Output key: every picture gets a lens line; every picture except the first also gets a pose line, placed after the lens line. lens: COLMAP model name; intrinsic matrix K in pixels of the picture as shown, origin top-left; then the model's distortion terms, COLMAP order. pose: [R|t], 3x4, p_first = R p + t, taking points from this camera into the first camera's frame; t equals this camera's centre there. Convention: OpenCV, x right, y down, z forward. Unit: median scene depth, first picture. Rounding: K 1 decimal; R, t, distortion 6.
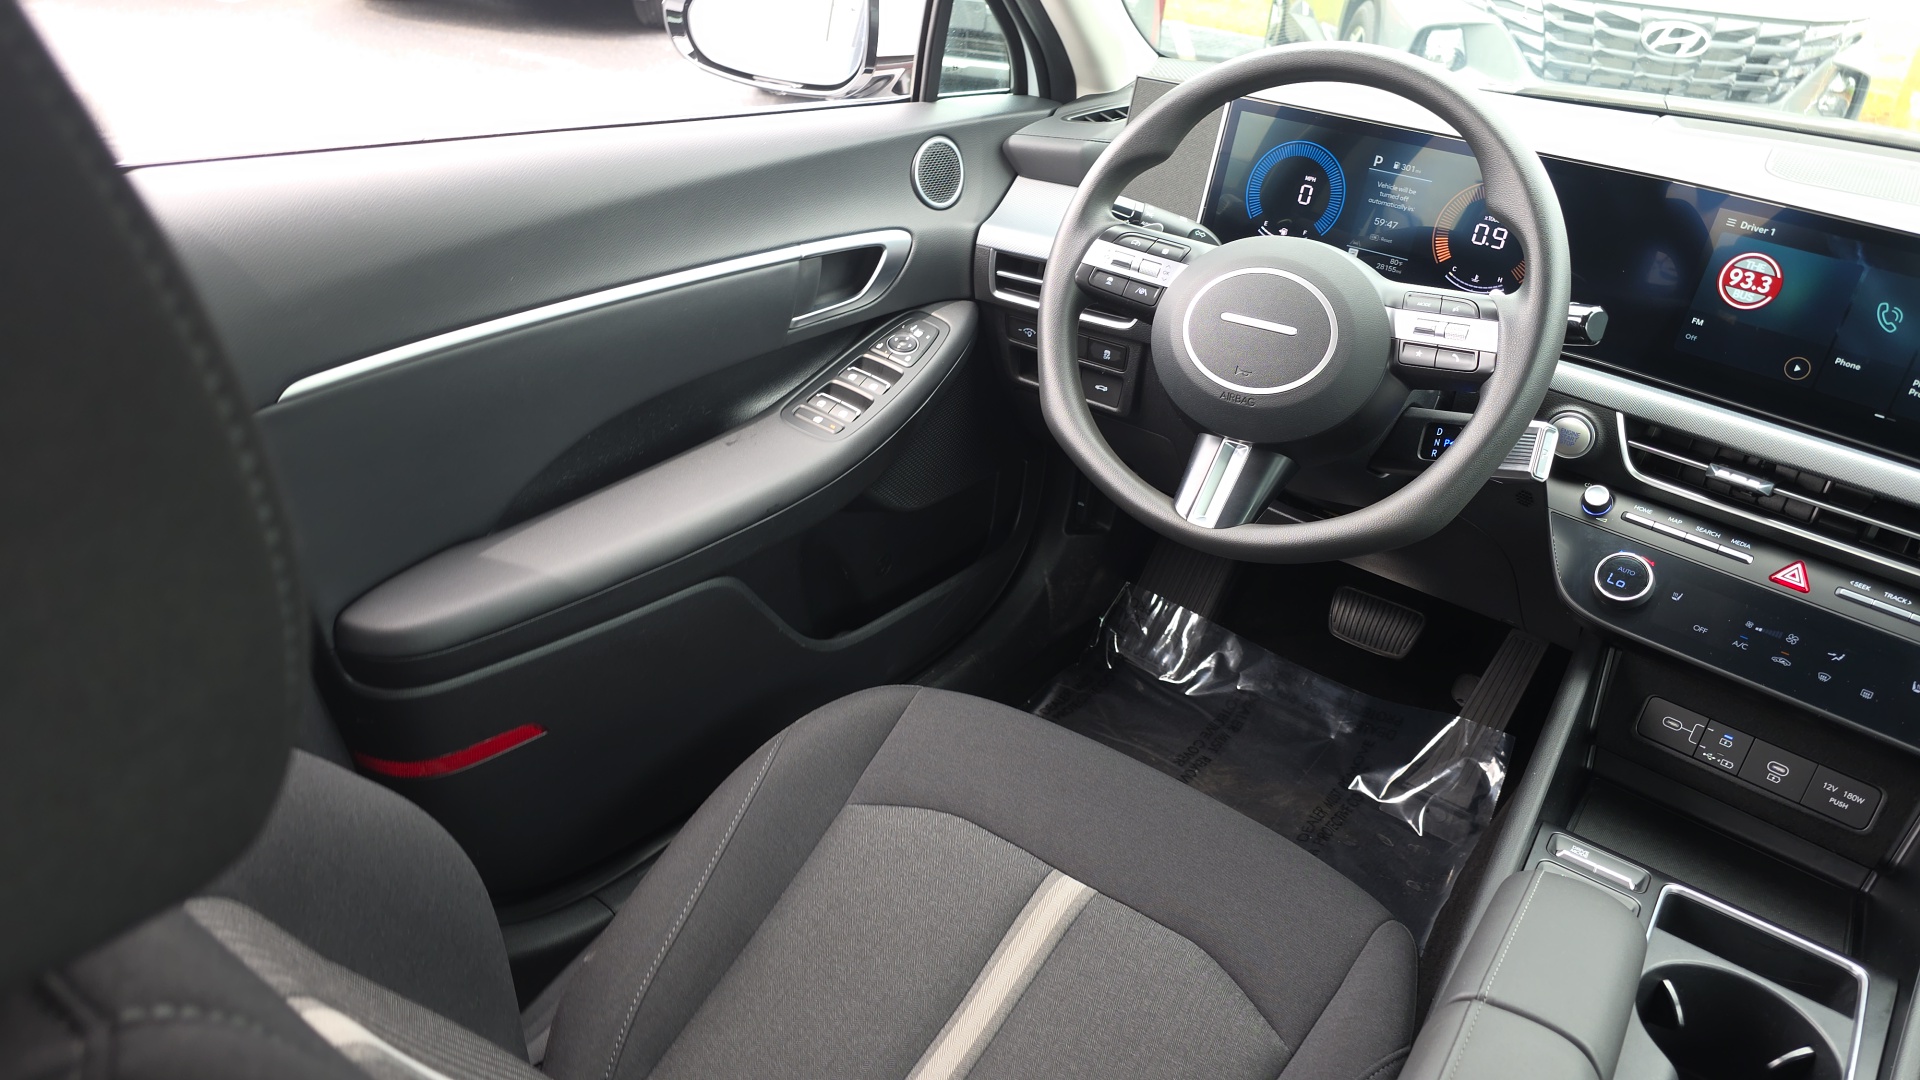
lens RADIAL K [[1317.1, 0, 955.1], [0, 1317.1, 523.9], [0, 0, 1]] dist [0.067584, -0.066637]
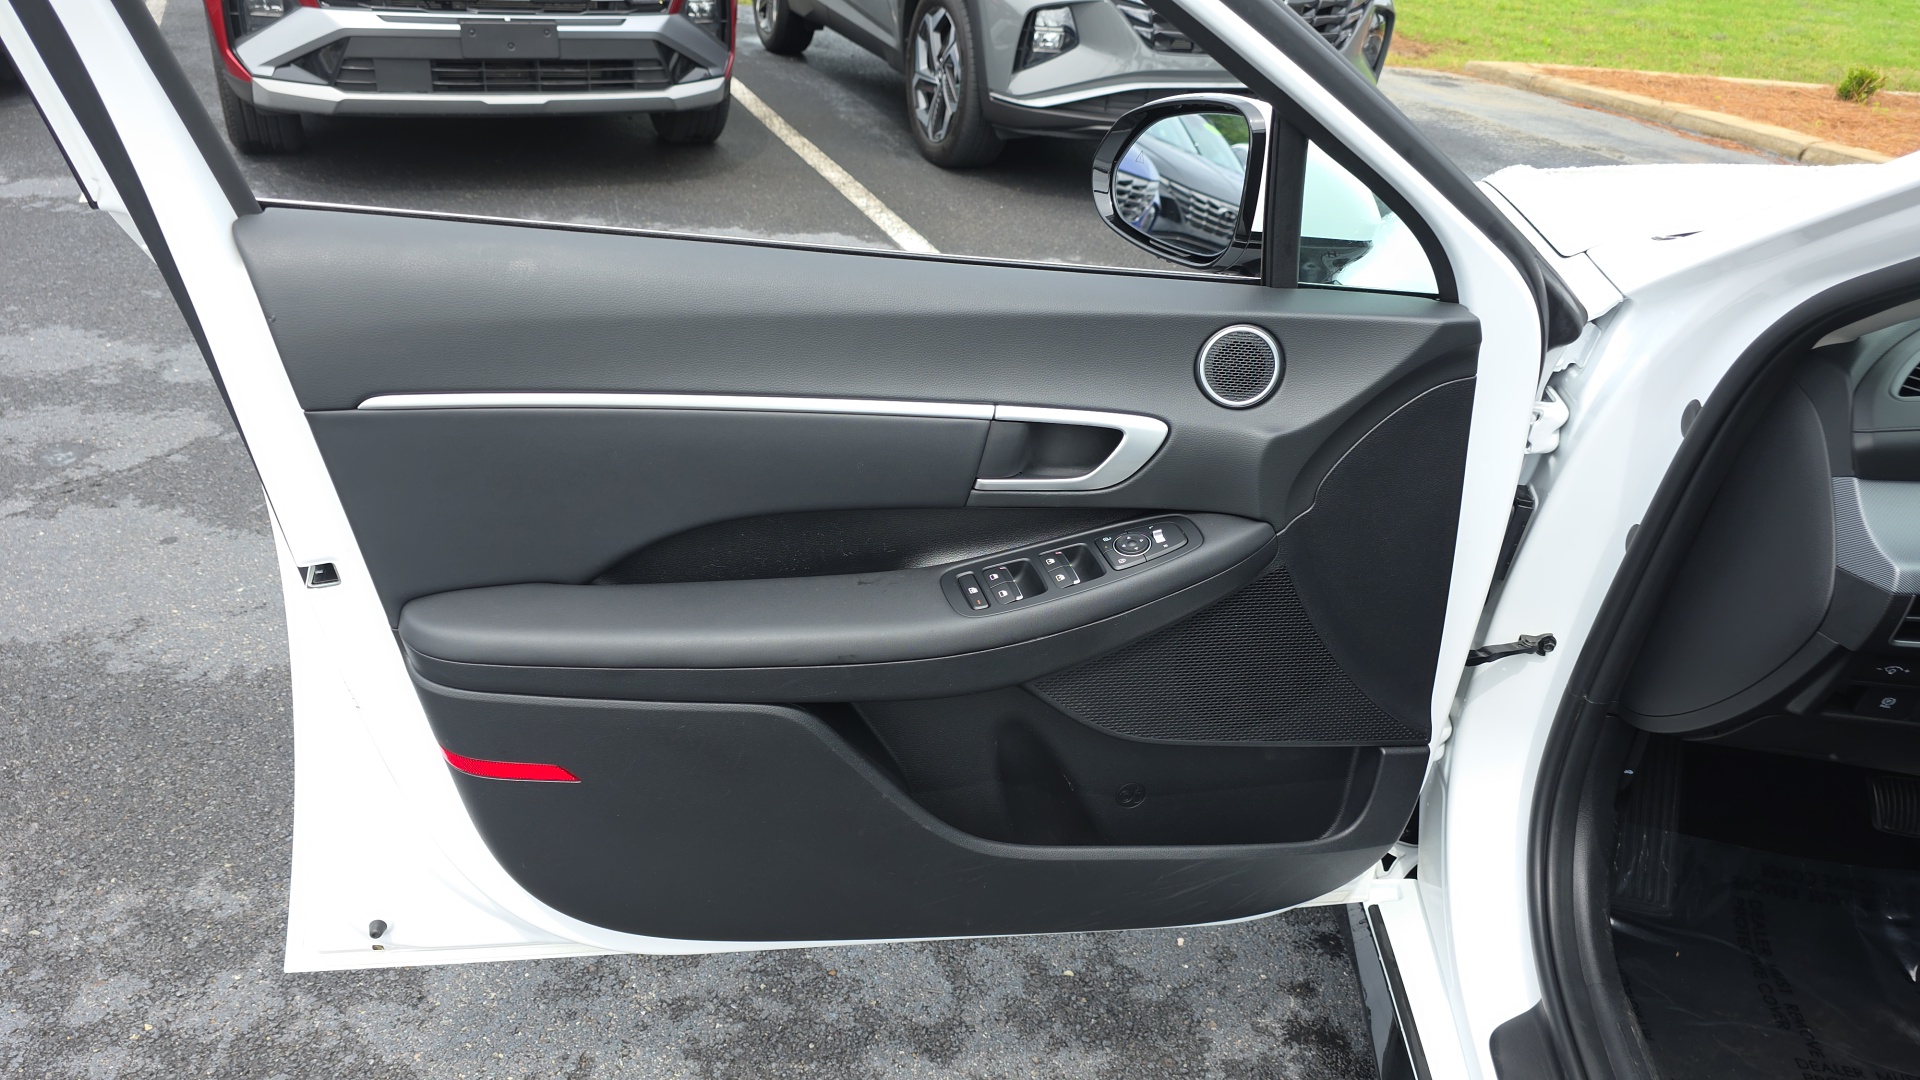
lens RADIAL K [[1317.1, 0, 955.1], [0, 1317.1, 523.9], [0, 0, 1]] dist [0.067584, -0.066637]
pose [[0.877929, -0.262306, 0.400546, -0.924694], [0.244393, 0.964891, 0.096213, -0.540955], [-0.411720, 0.013422, 0.911211, 0.629262]]
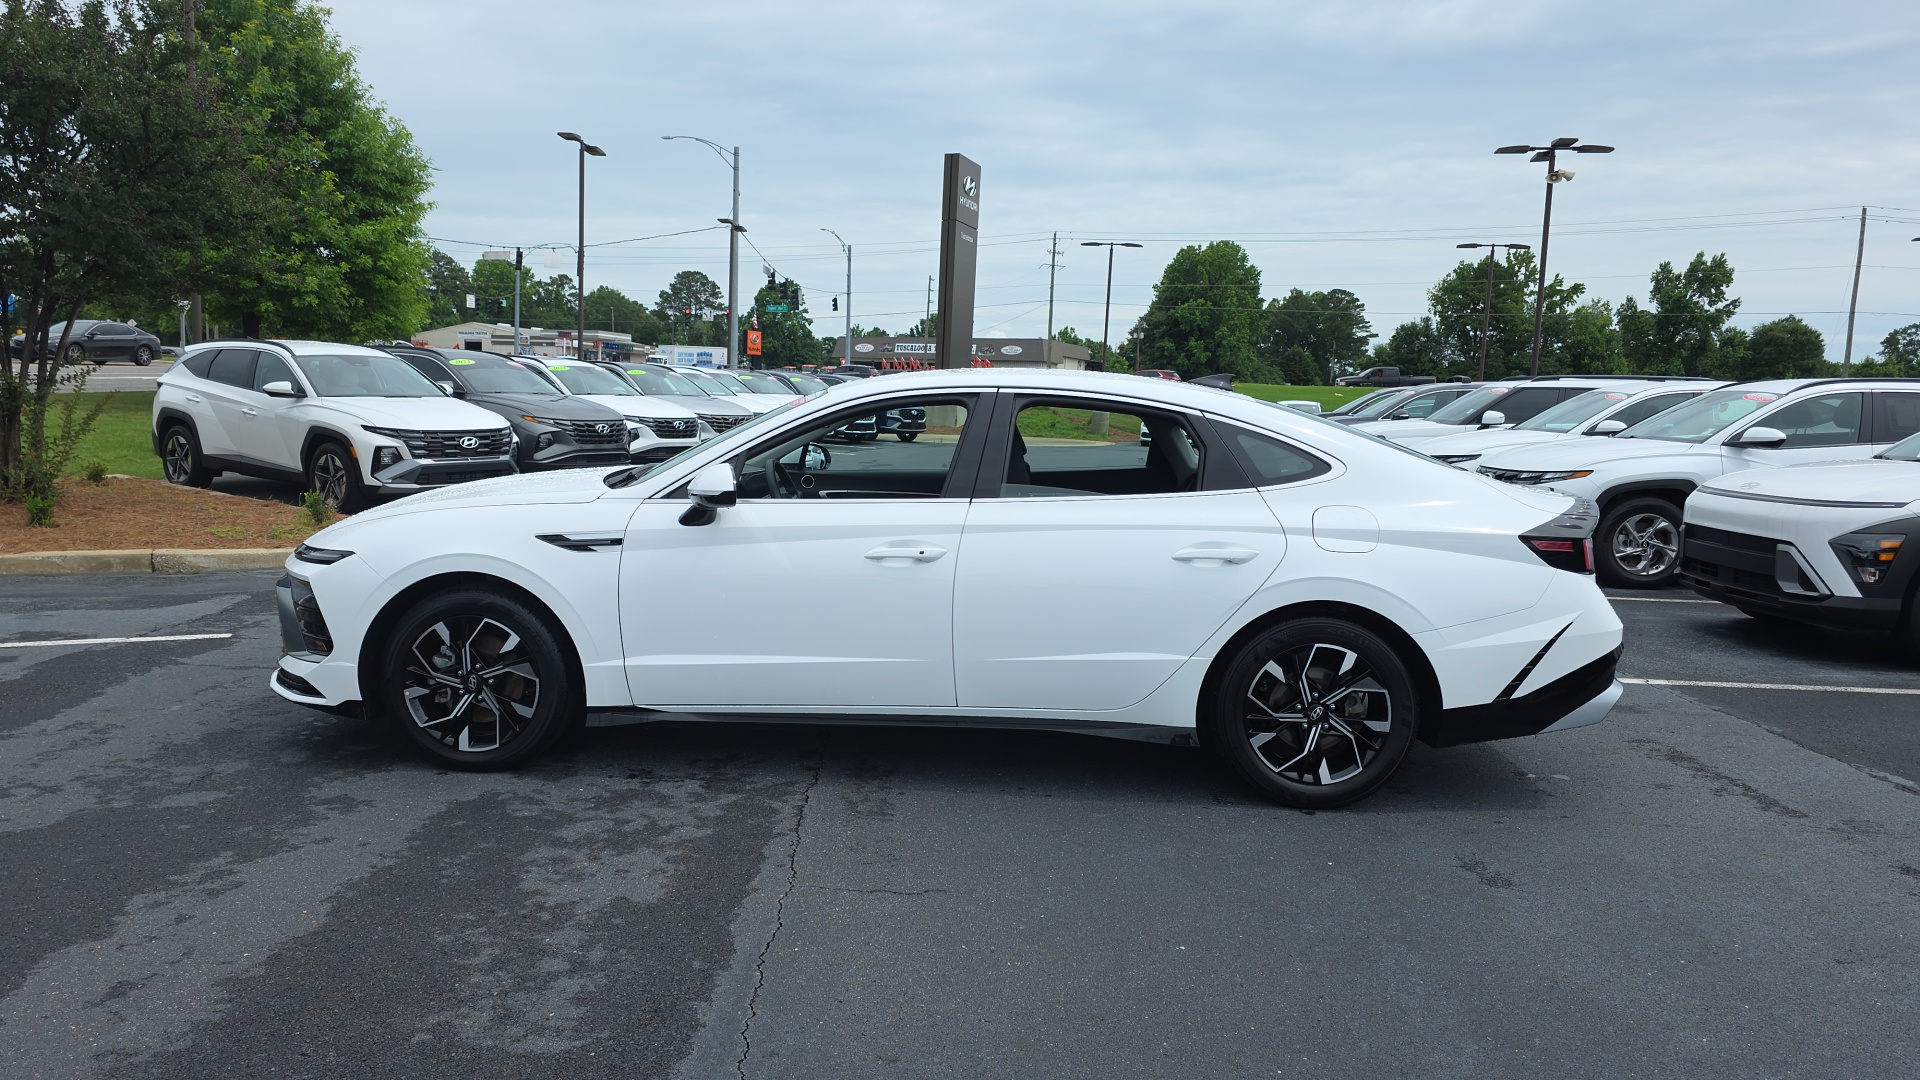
lens RADIAL K [[1325.0, 0, 950.8], [0, 1325.0, 526.6], [0, 0, 1]] dist [0.070281, -0.088970]
pose [[-0.568466, -0.199944, 0.798040, -4.121196], [0.296489, 0.855049, 0.425425, -2.019041], [-0.767425, 0.478450, -0.426785, 2.603408]]
